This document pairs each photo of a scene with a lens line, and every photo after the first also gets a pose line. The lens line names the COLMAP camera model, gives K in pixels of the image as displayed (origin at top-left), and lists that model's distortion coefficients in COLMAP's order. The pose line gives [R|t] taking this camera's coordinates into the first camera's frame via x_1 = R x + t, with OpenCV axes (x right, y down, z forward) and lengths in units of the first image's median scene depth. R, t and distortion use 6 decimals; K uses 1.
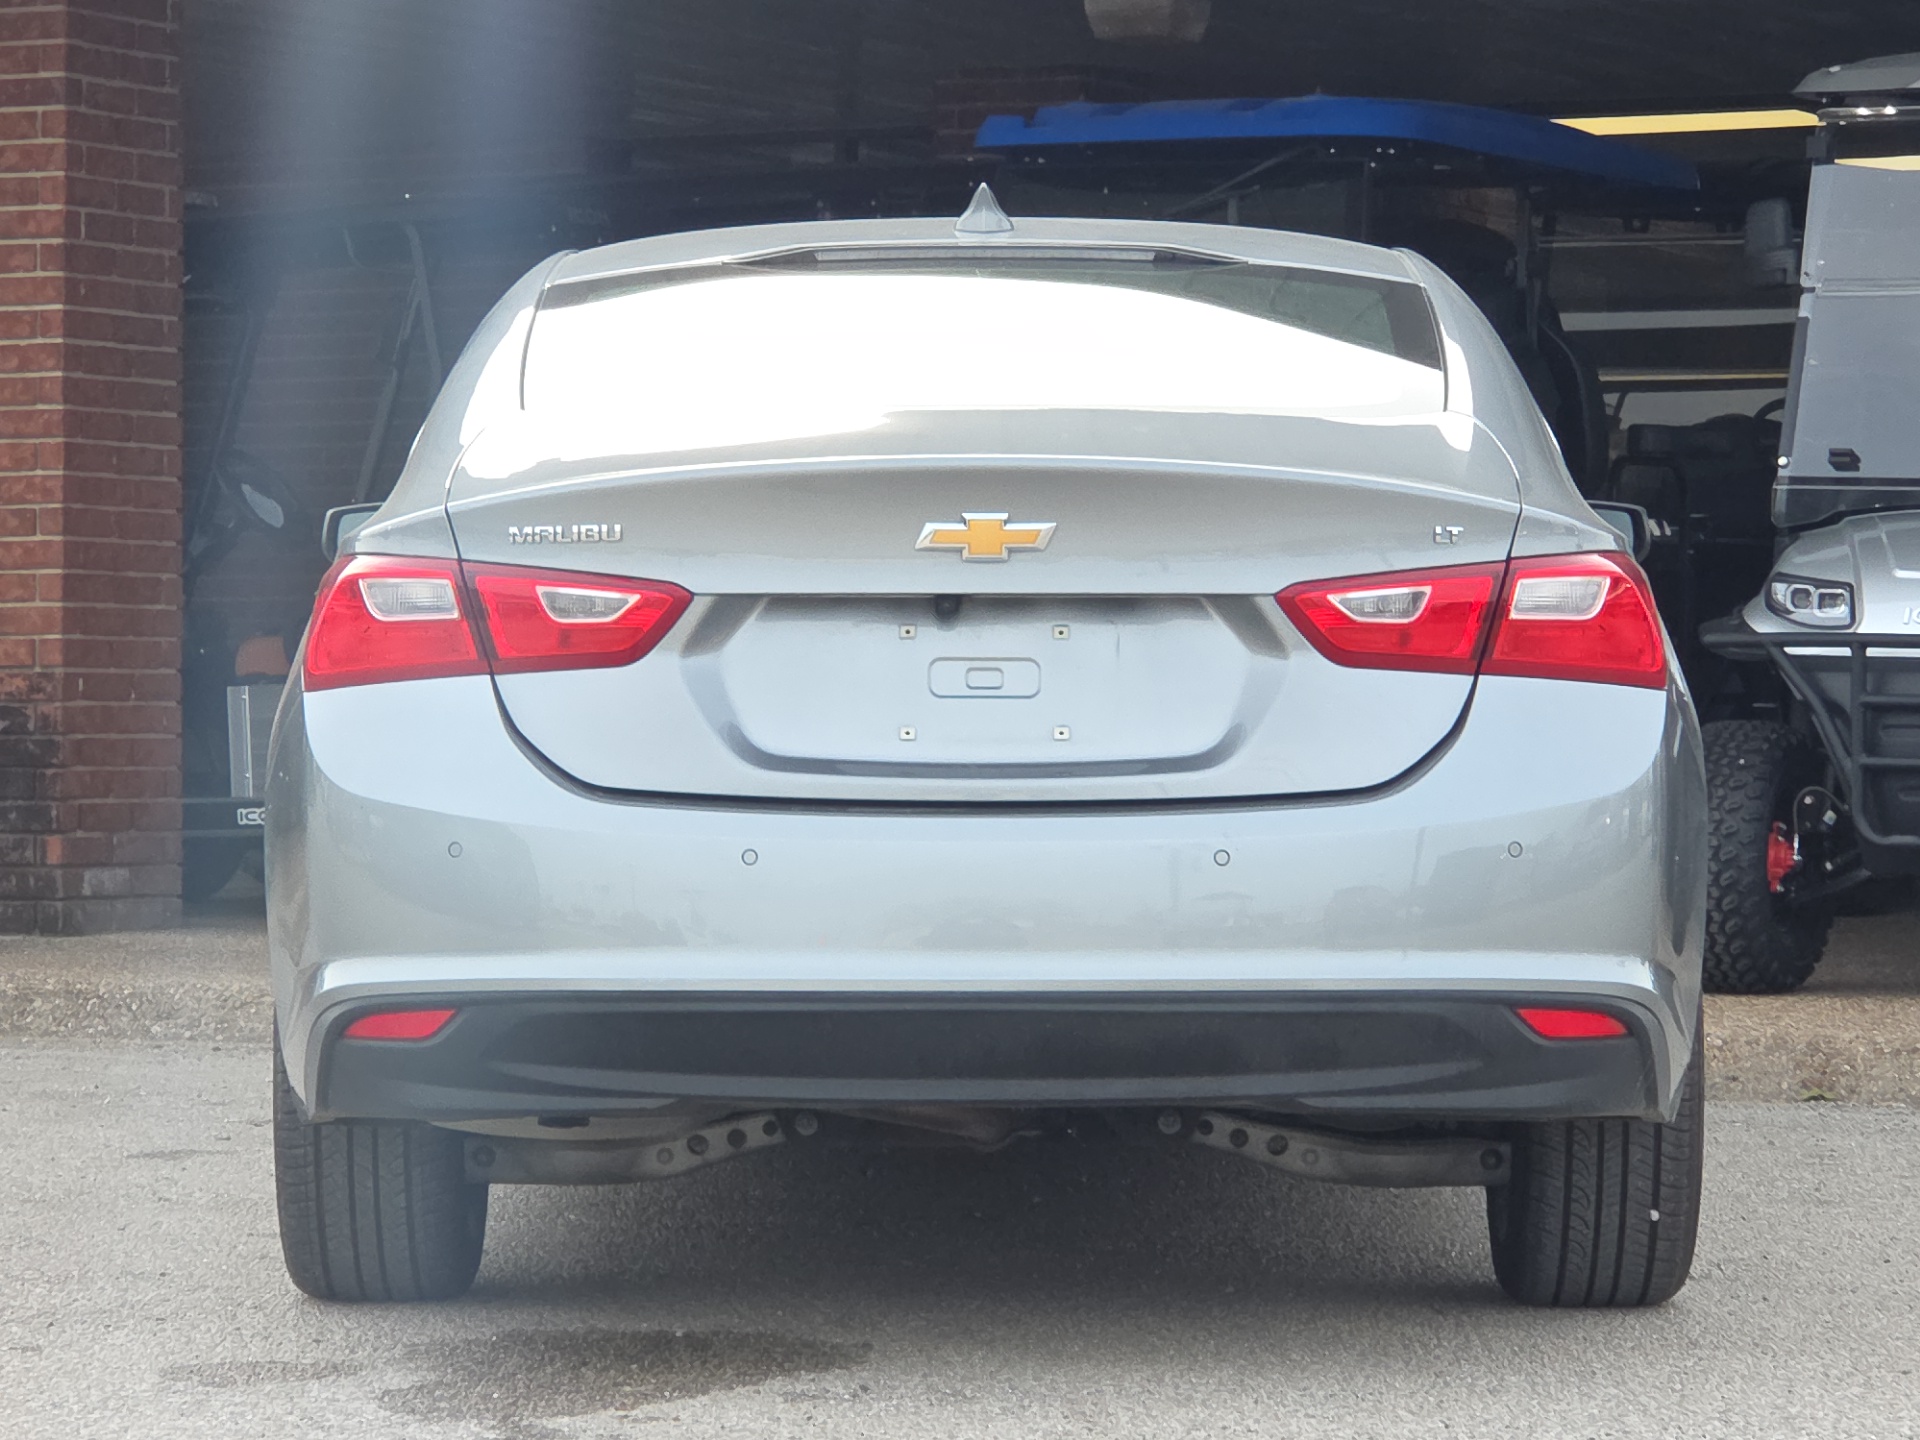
lens RADIAL K [[6237.9, 0, 960.0], [0, 6237.9, 720.0], [0, 0, 1]] dist [-0.499146, 5.196171]
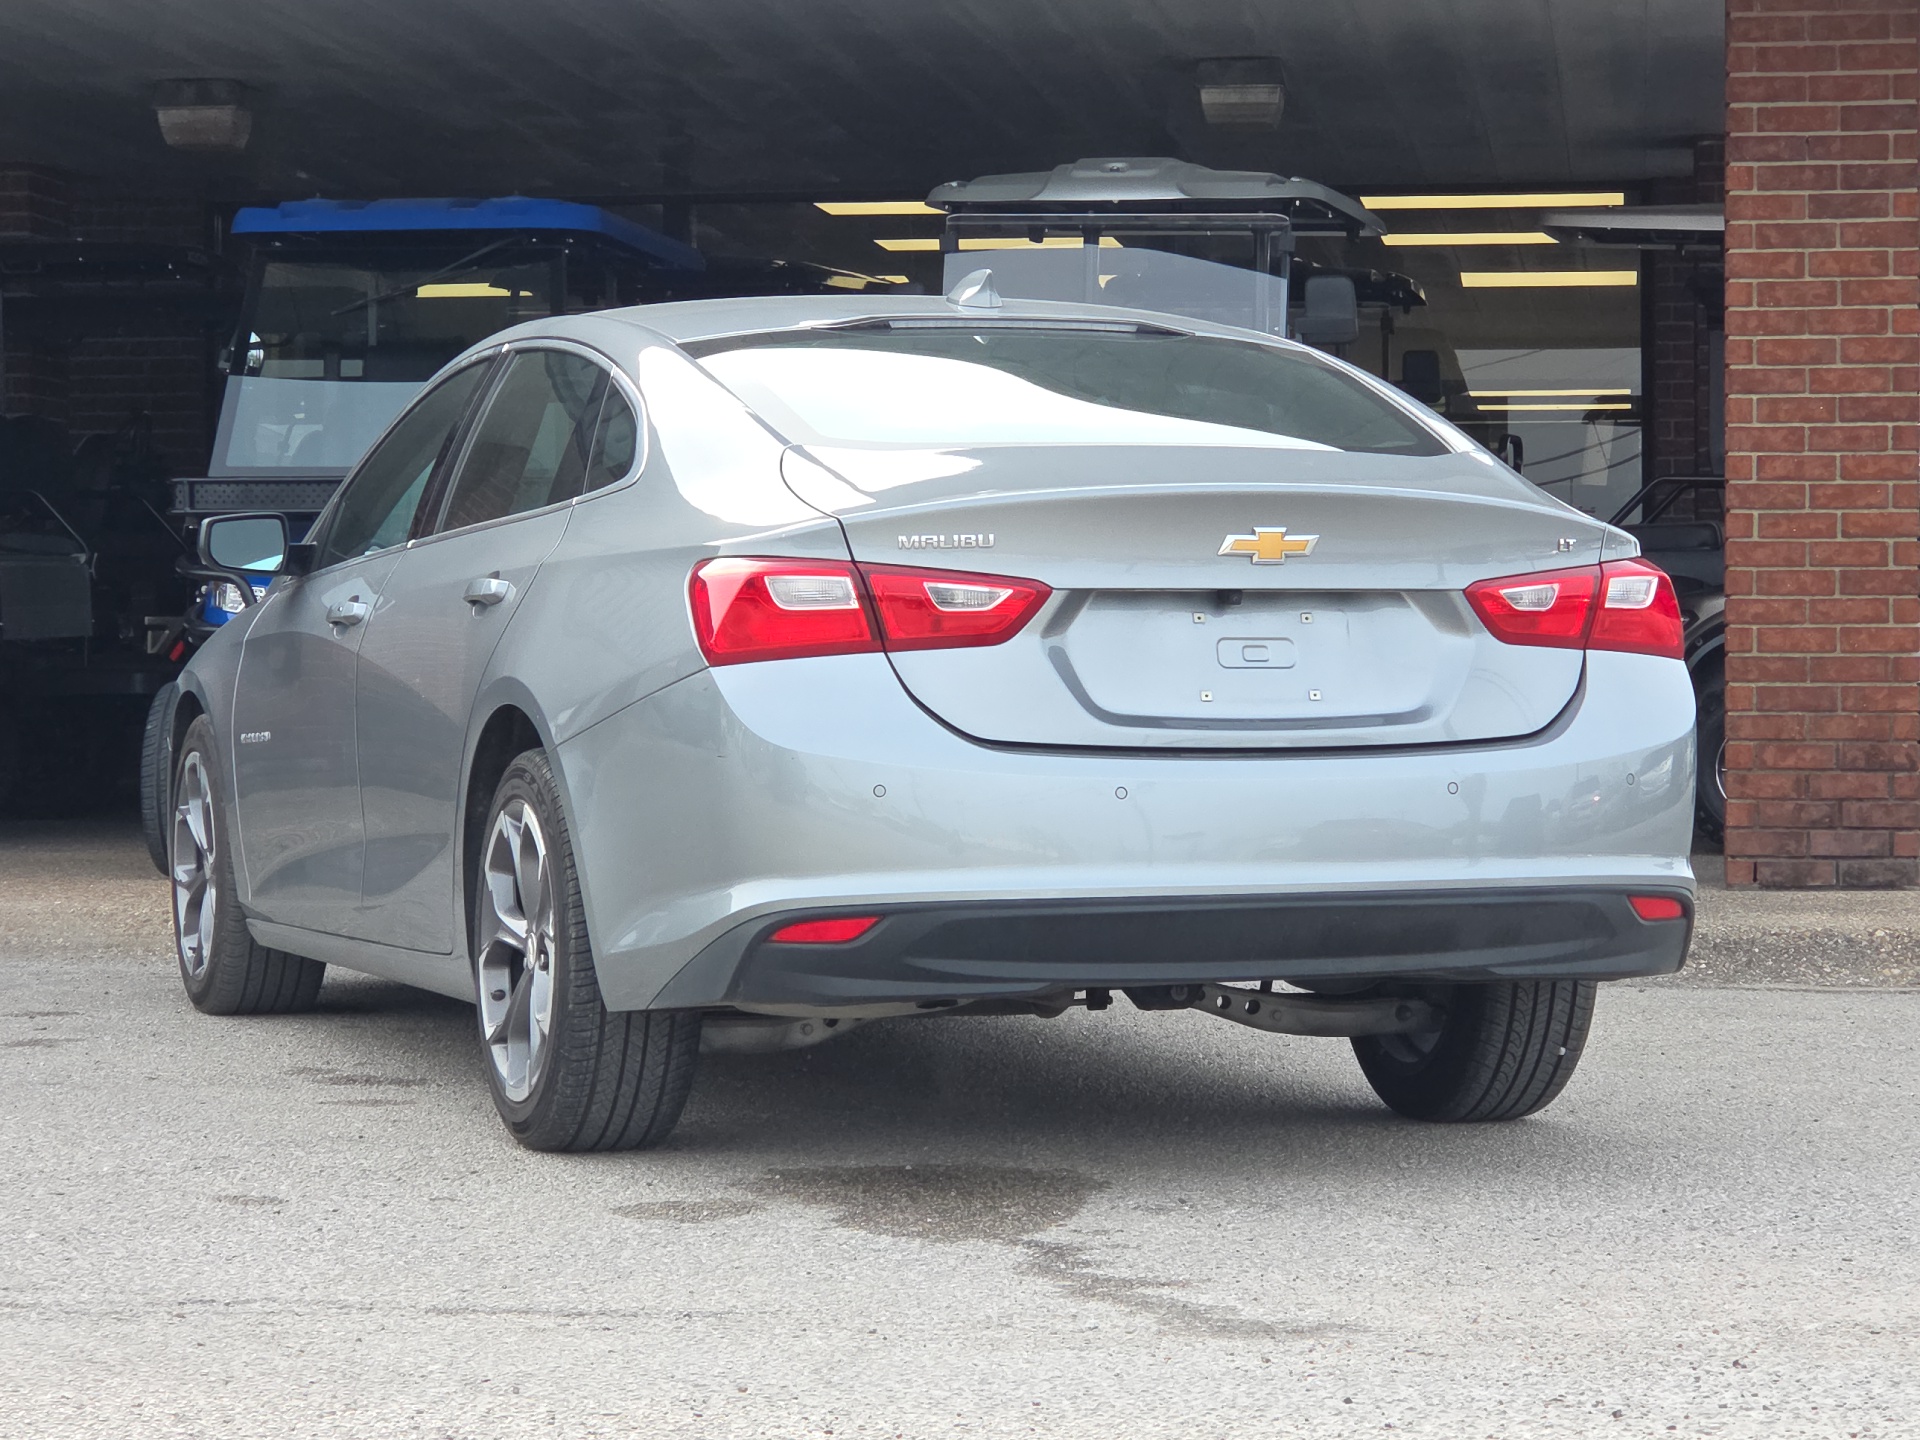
lens RADIAL K [[4838.4, 0, 970.5], [0, 4838.4, 723.3], [0, 0, 1]] dist [-0.626246, 8.554877]
pose [[0.946524, -0.009122, 0.322505, -0.376622], [0.006092, 0.999927, 0.010404, -0.002962], [-0.322576, -0.007883, 0.946511, 0.062065]]
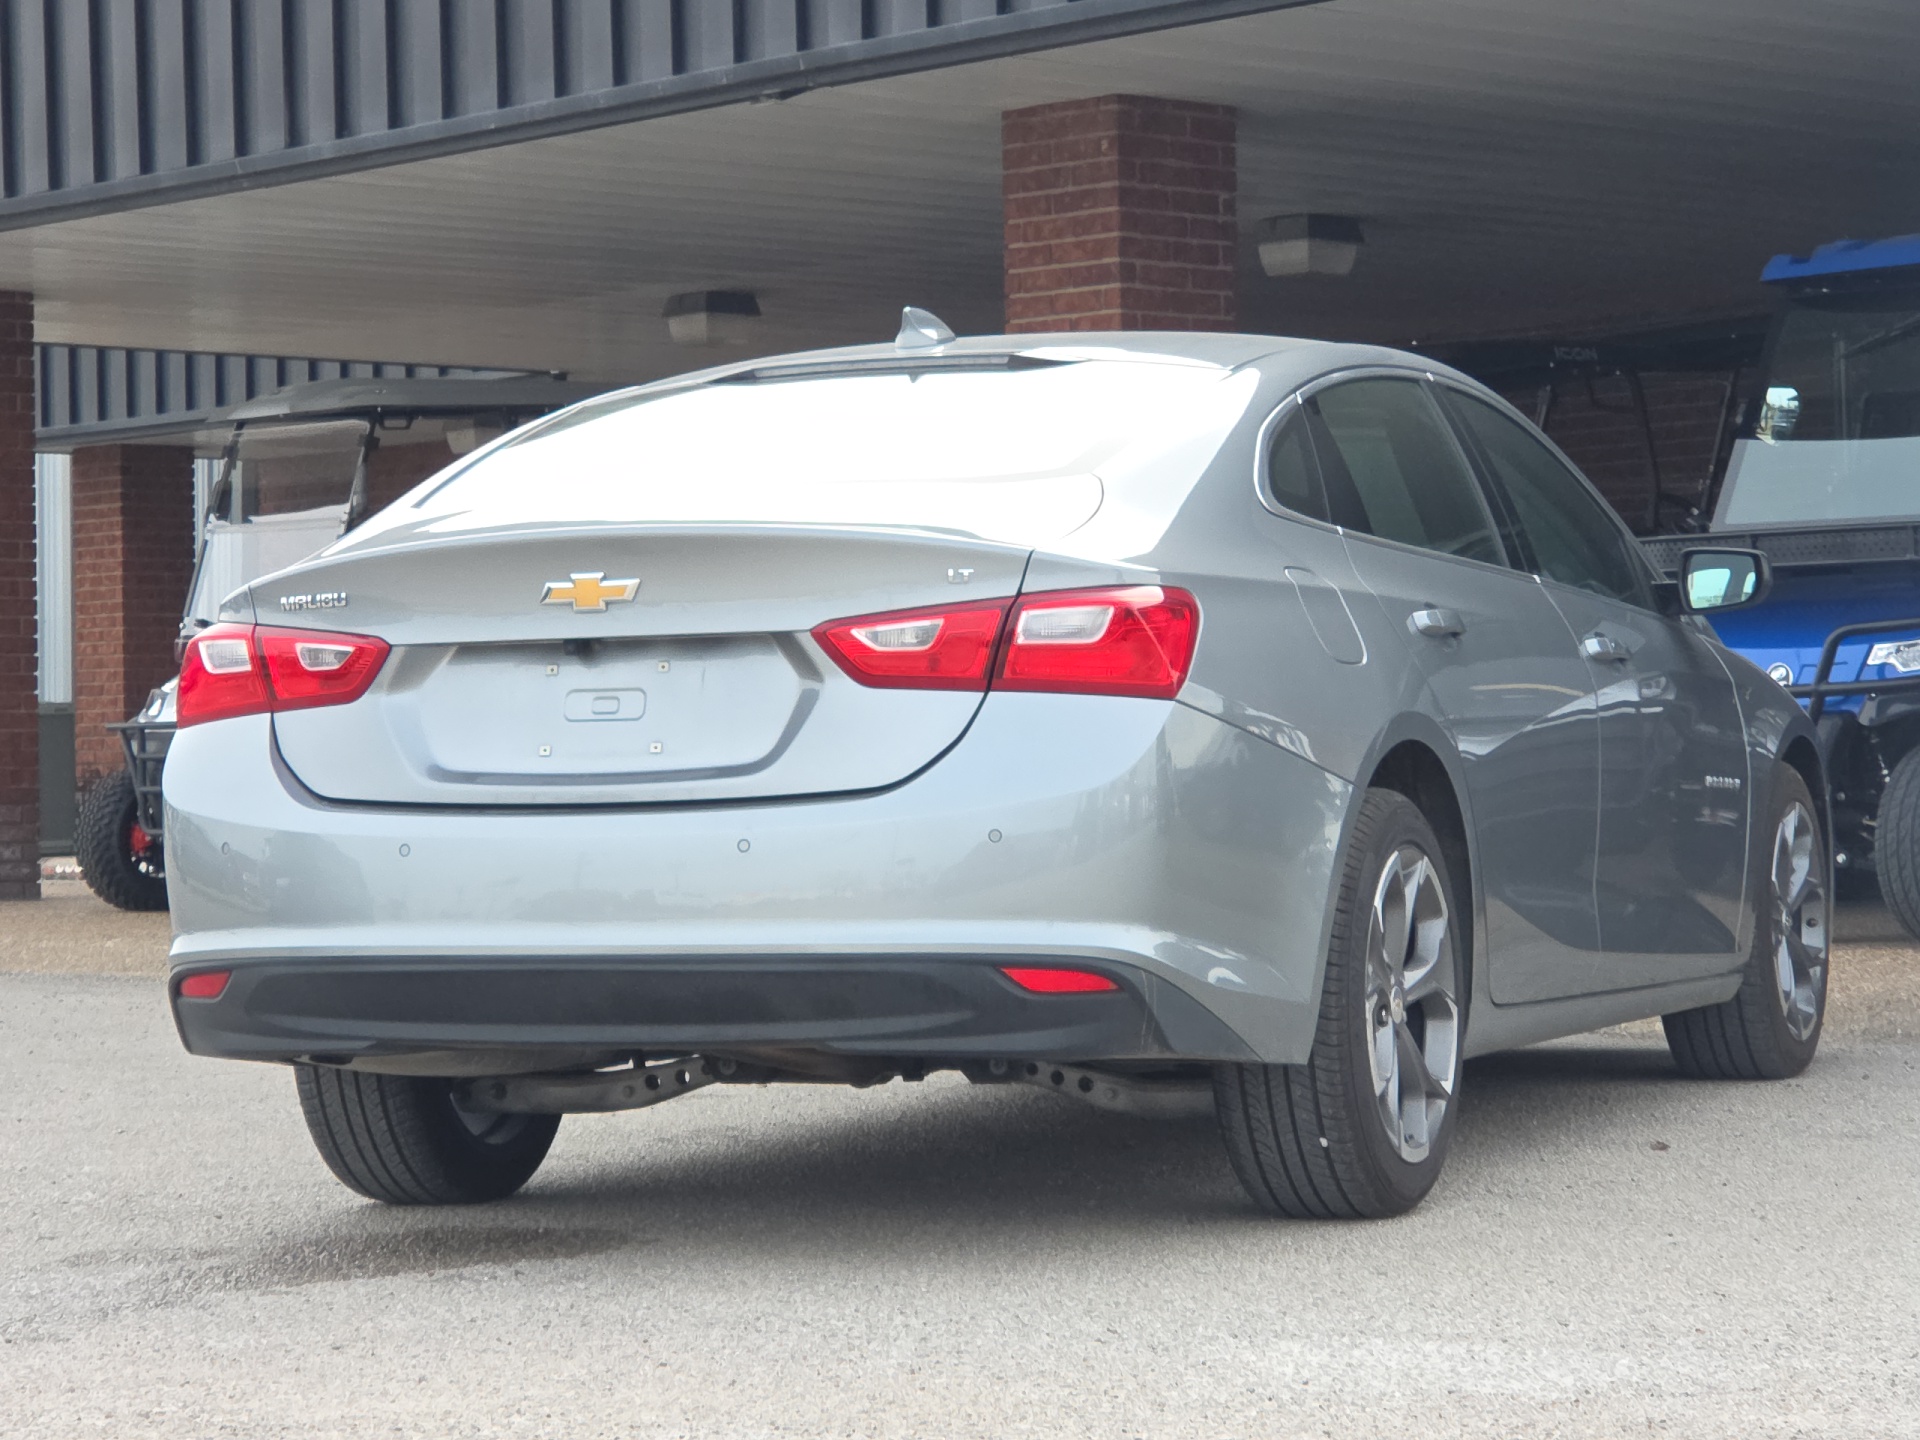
lens RADIAL K [[4838.4, 0, 970.5], [0, 4838.4, 723.3], [0, 0, 1]] dist [-0.626246, 8.554877]
pose [[0.934838, -0.024351, -0.354240, 0.412180], [0.020832, 0.999689, -0.013746, 0.011682], [0.354464, 0.005471, 0.935054, 0.121488]]
